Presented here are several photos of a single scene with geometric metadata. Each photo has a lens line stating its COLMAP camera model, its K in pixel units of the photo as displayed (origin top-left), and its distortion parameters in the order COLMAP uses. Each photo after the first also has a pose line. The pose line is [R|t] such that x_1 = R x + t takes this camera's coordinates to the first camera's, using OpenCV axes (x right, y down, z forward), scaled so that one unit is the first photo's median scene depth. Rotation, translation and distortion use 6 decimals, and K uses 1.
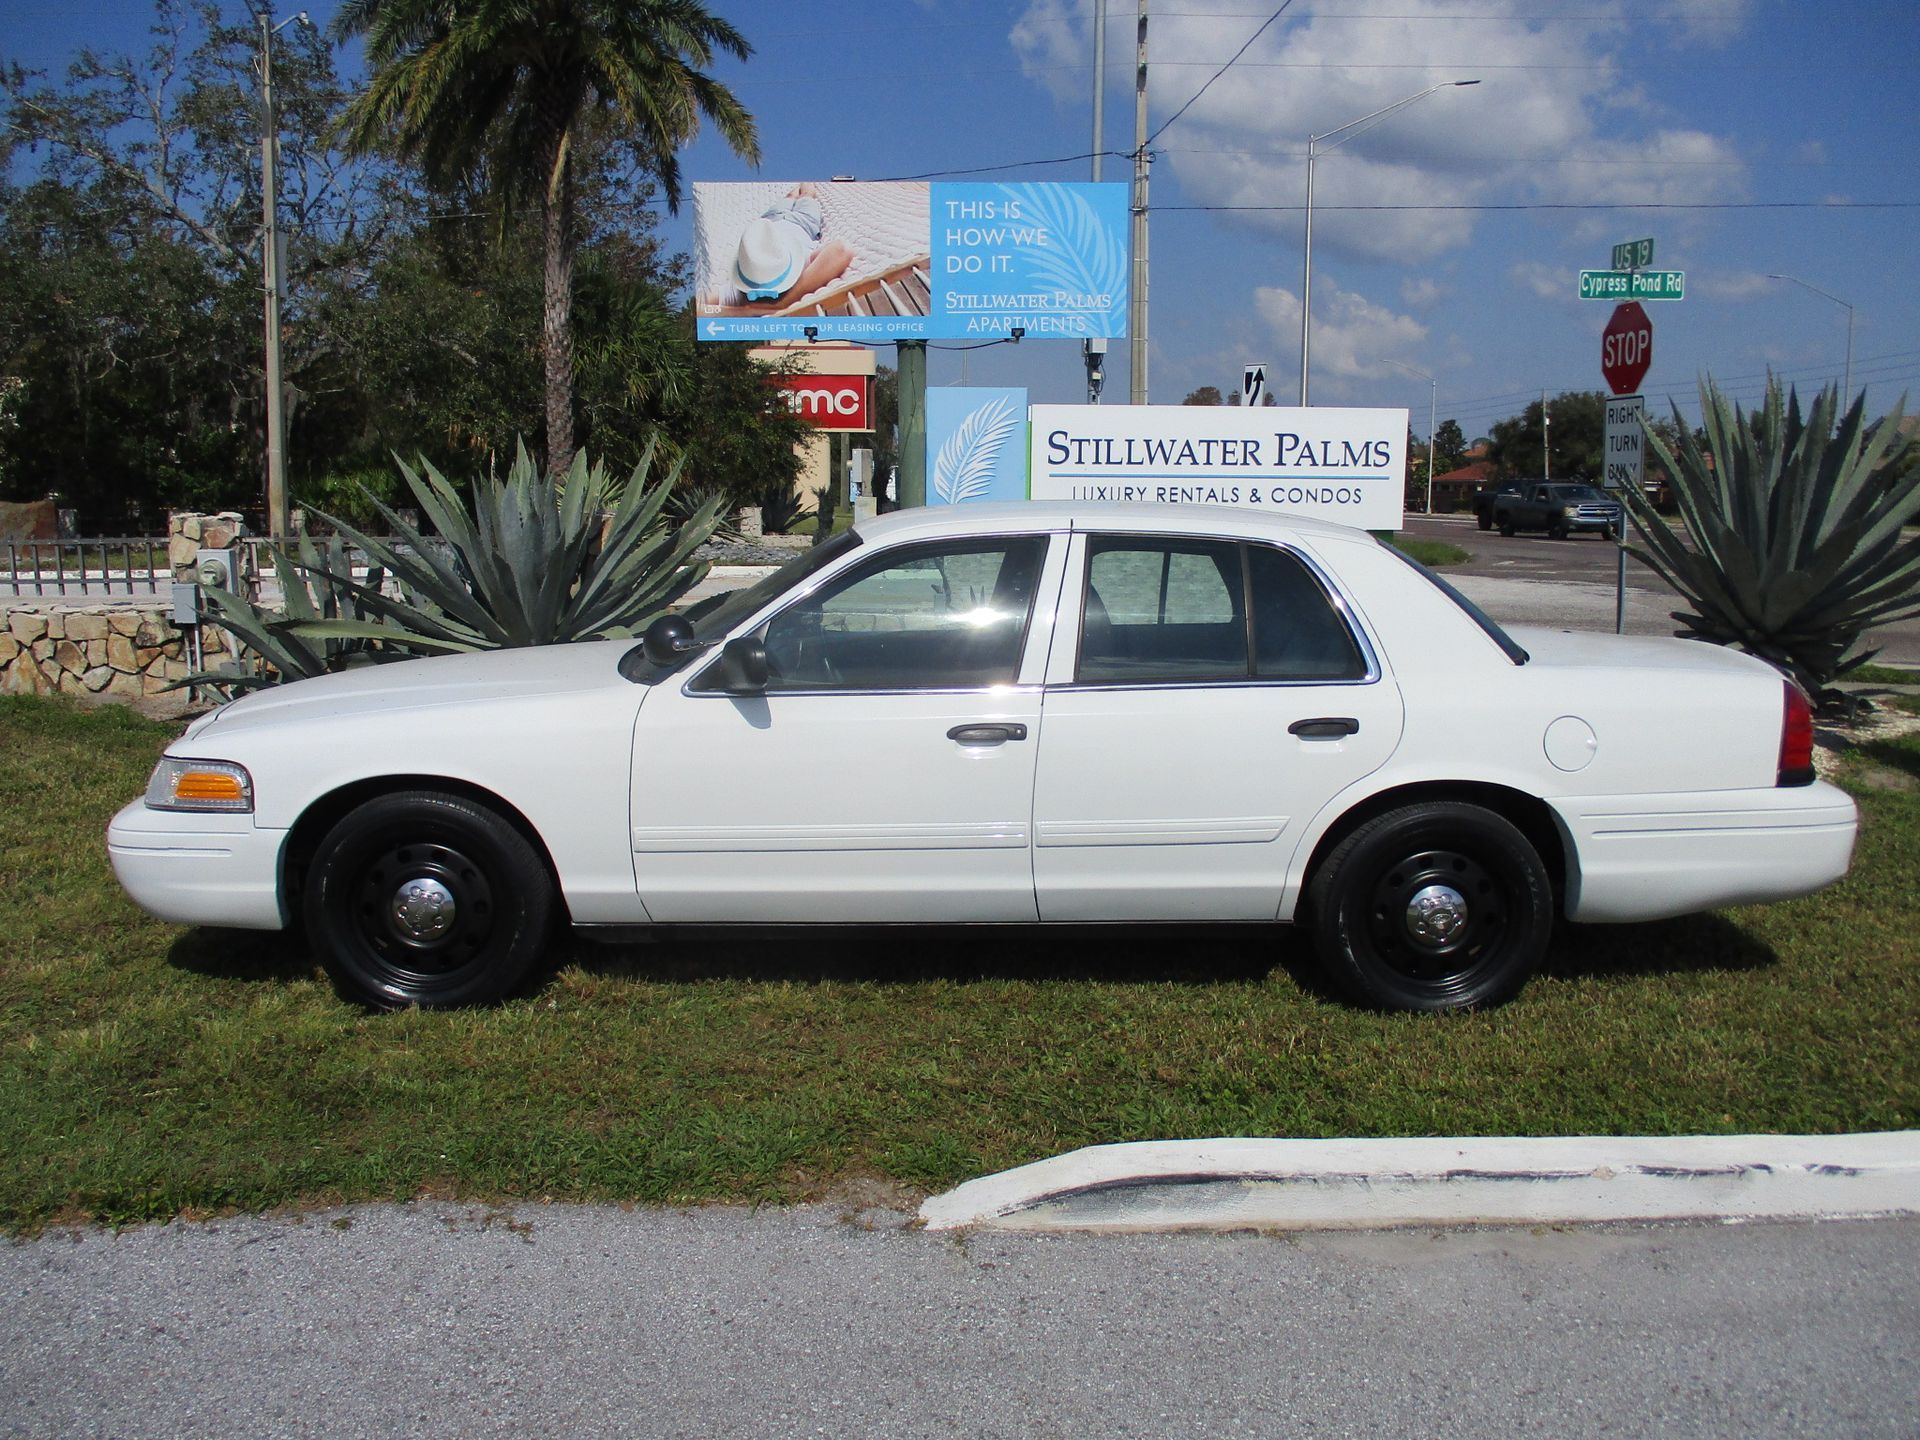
lens RADIAL K [[1620.6, 0, 960.0], [0, 1620.6, 720.0], [0, 0, 1]] dist [-0.031981, 0.020105]
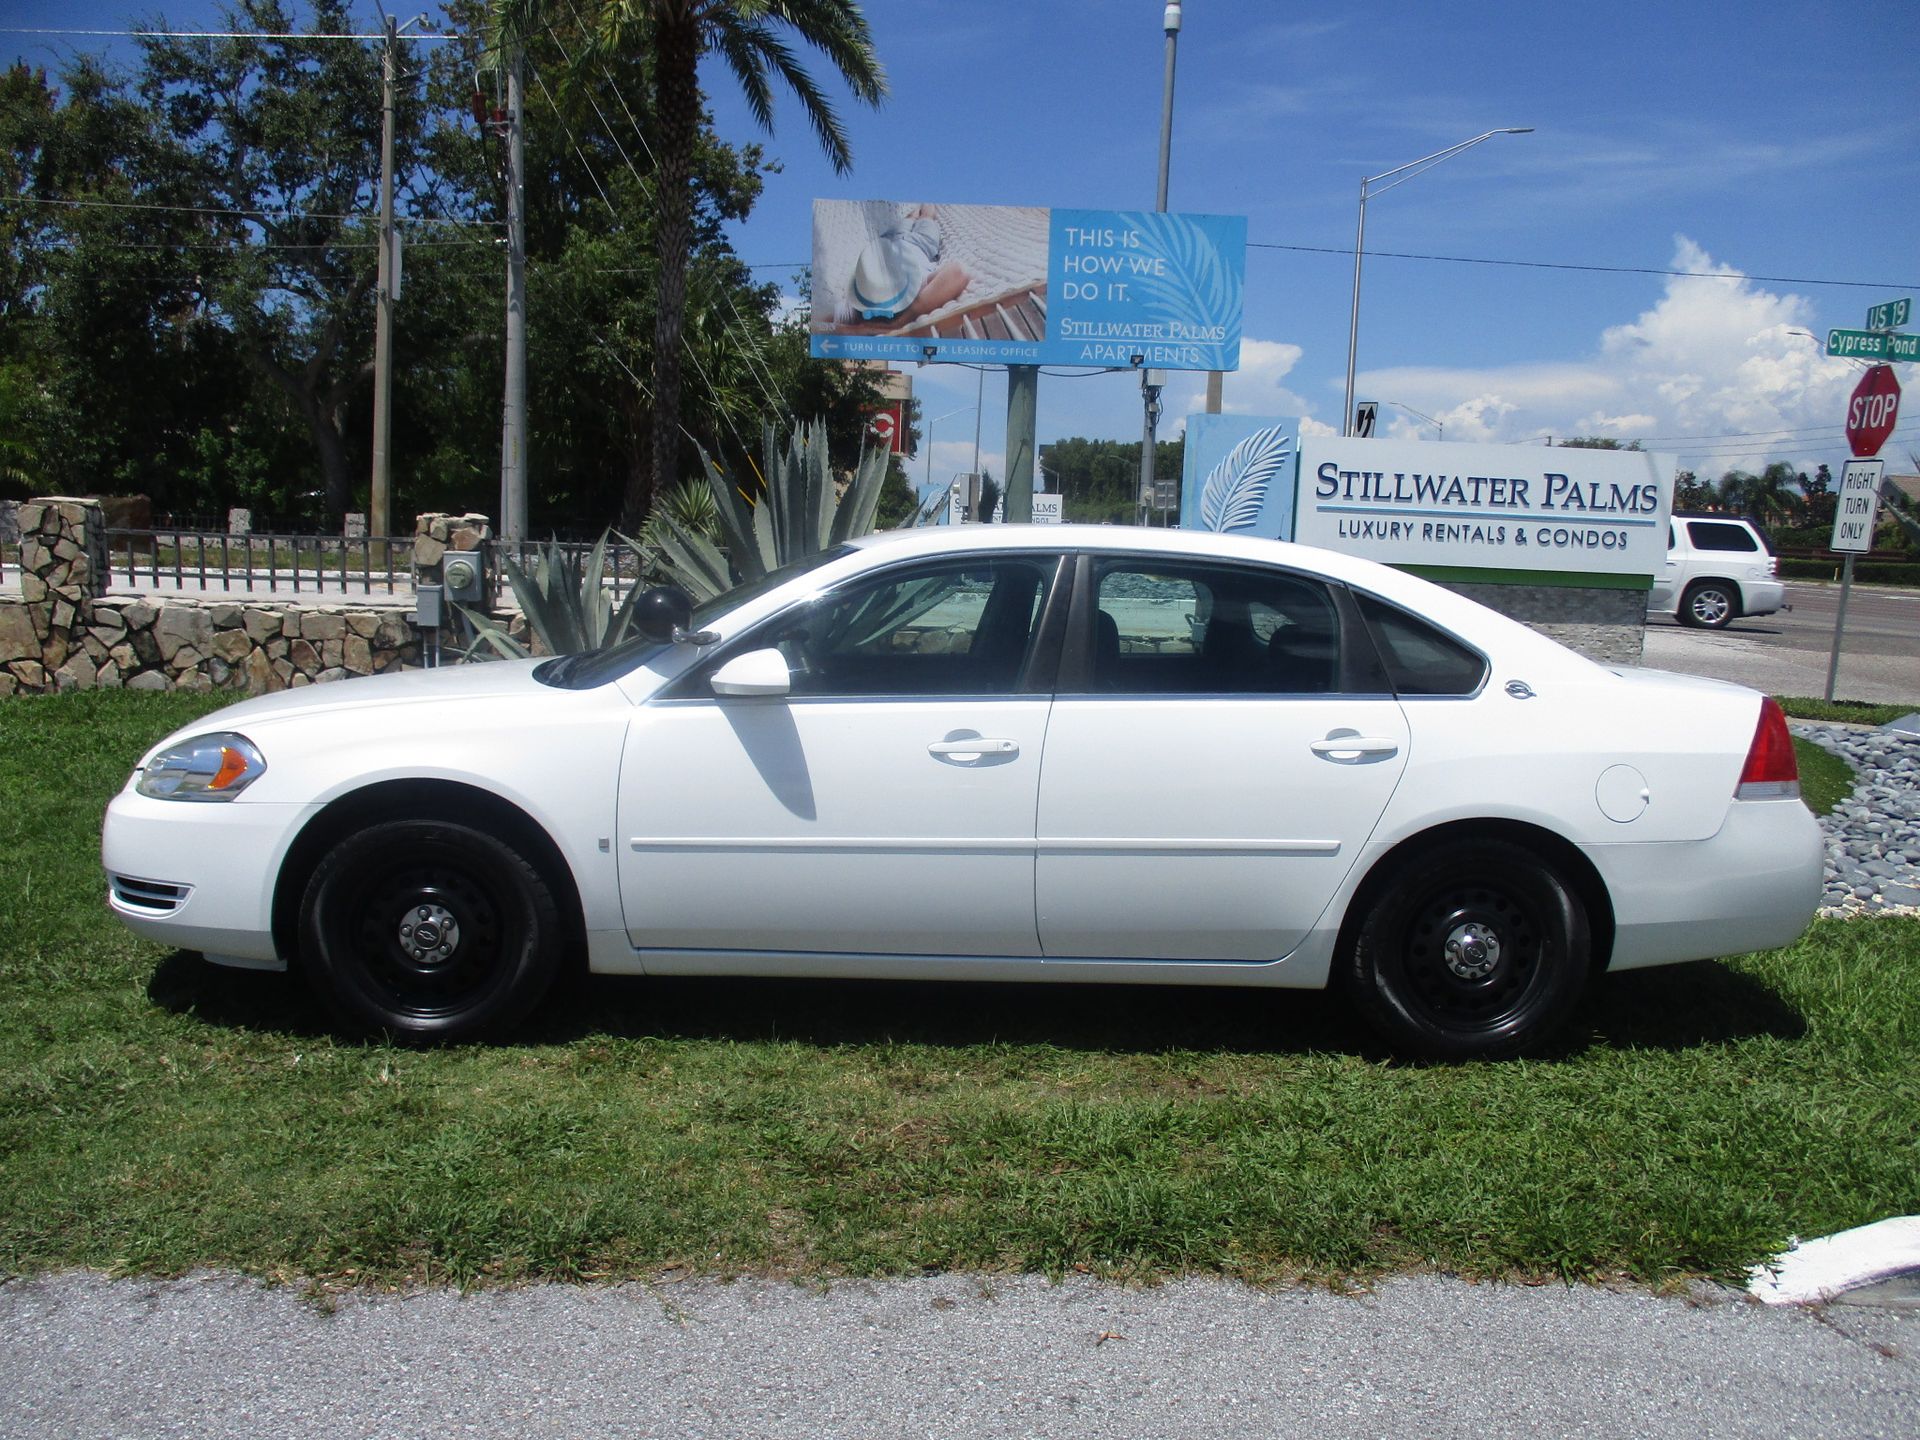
lens RADIAL K [[1620.6, 0, 960.0], [0, 1620.6, 720.0], [0, 0, 1]] dist [-0.031981, 0.020105]
pose [[0.999360, 0.034365, 0.009908, -0.164727], [-0.034208, 0.999292, -0.015643, 0.001003], [-0.010438, 0.015294, 0.999829, 0.017336]]
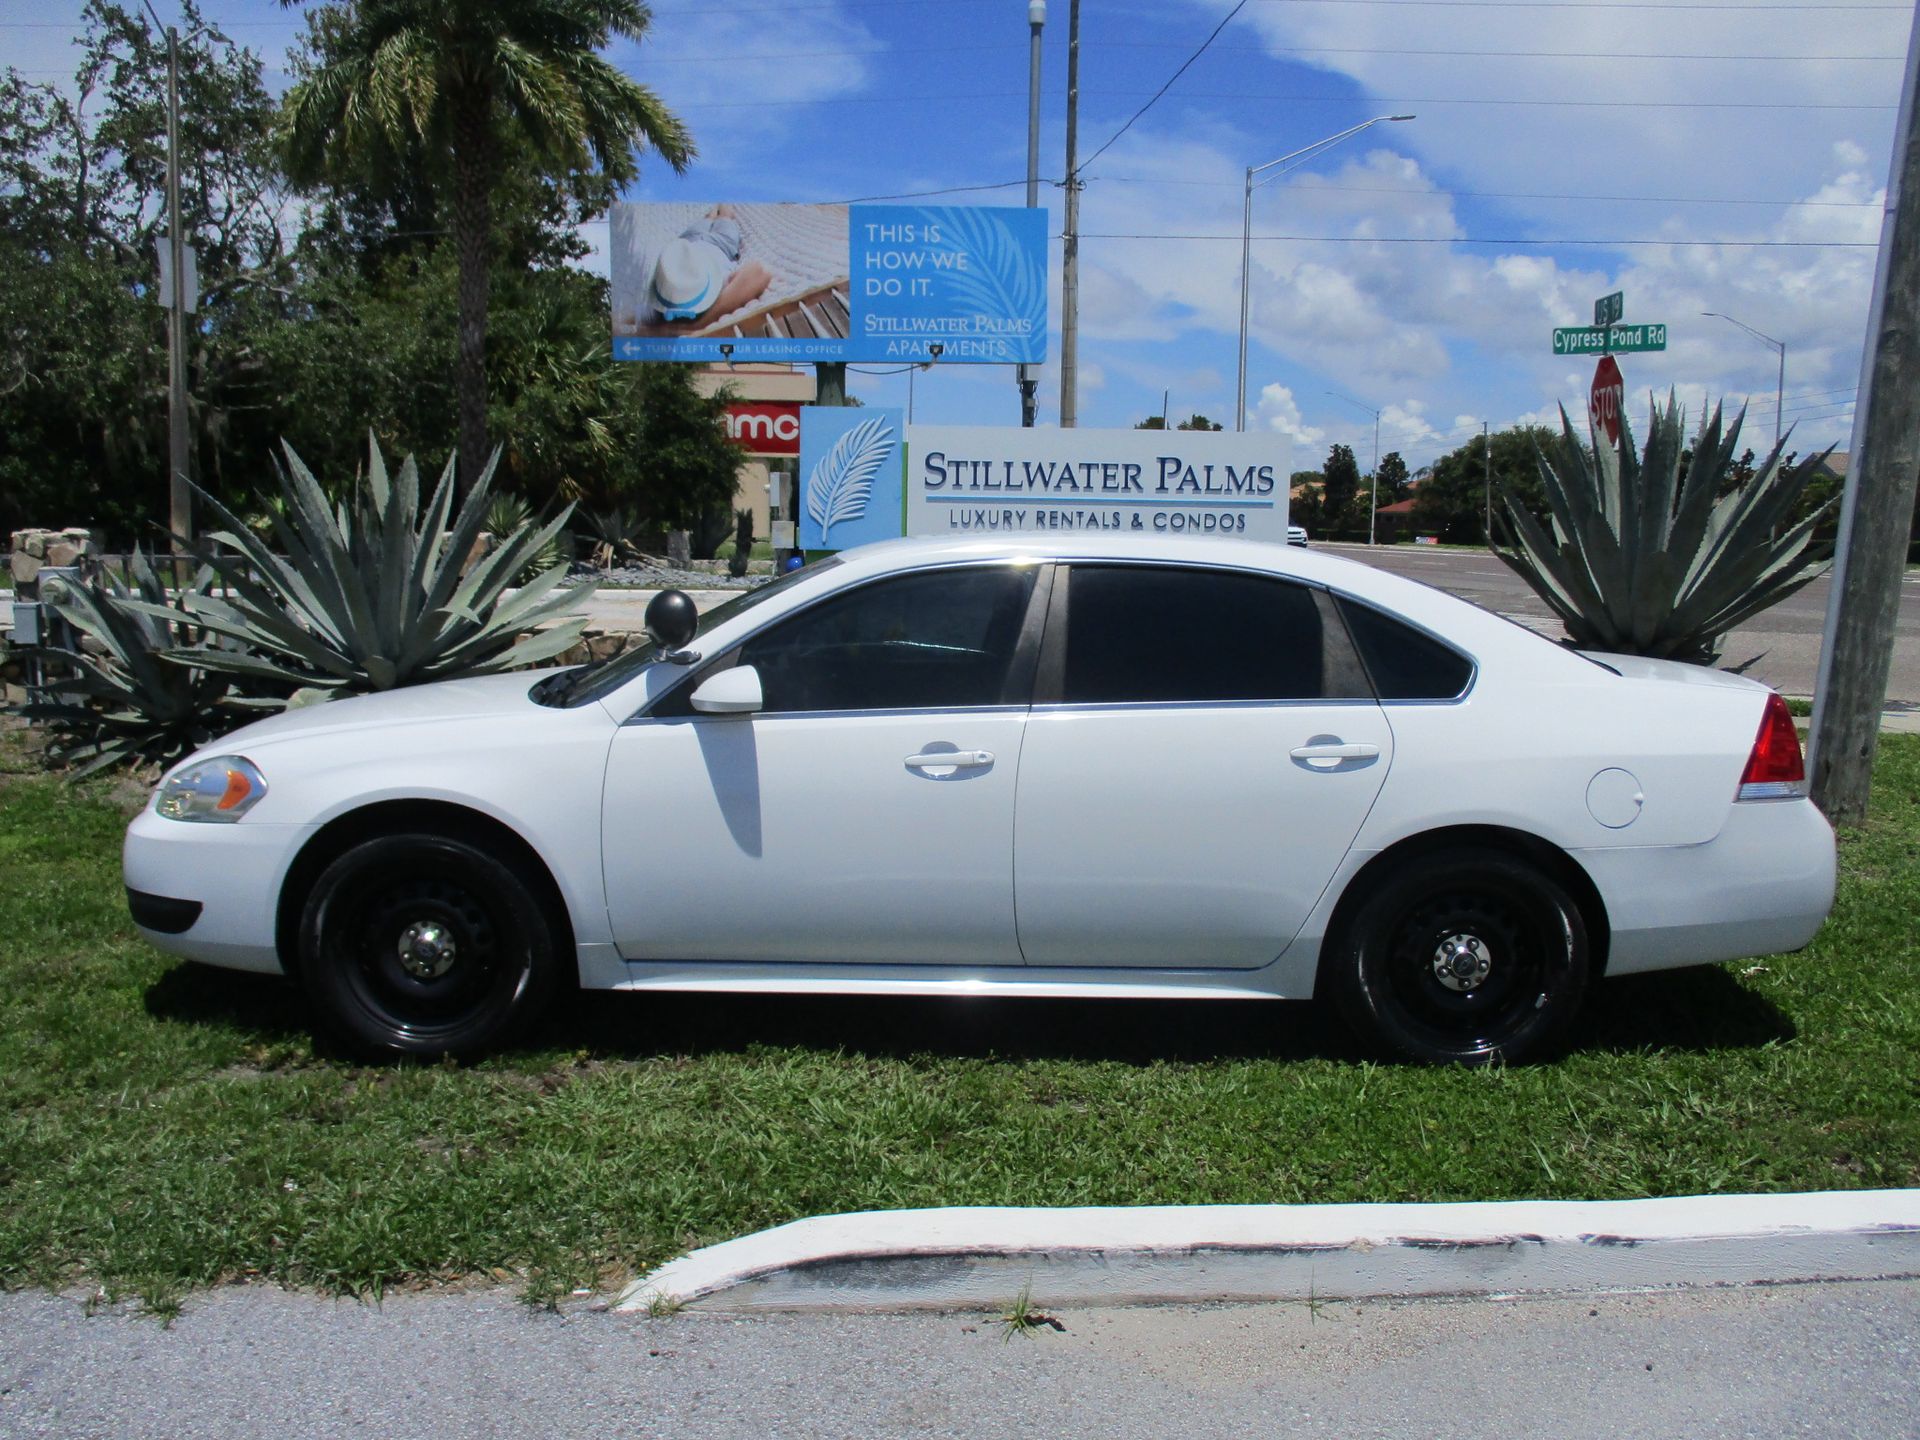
lens RADIAL K [[1629.8, 0, 963.9], [0, 1629.8, 700.9], [0, 0, 1]] dist [-0.035093, 0.011161]
pose [[0.999431, 0.005341, 0.033316, 0.045009], [-0.004410, 0.999599, -0.027959, -0.001852], [-0.033452, 0.027796, 0.999054, 0.021410]]
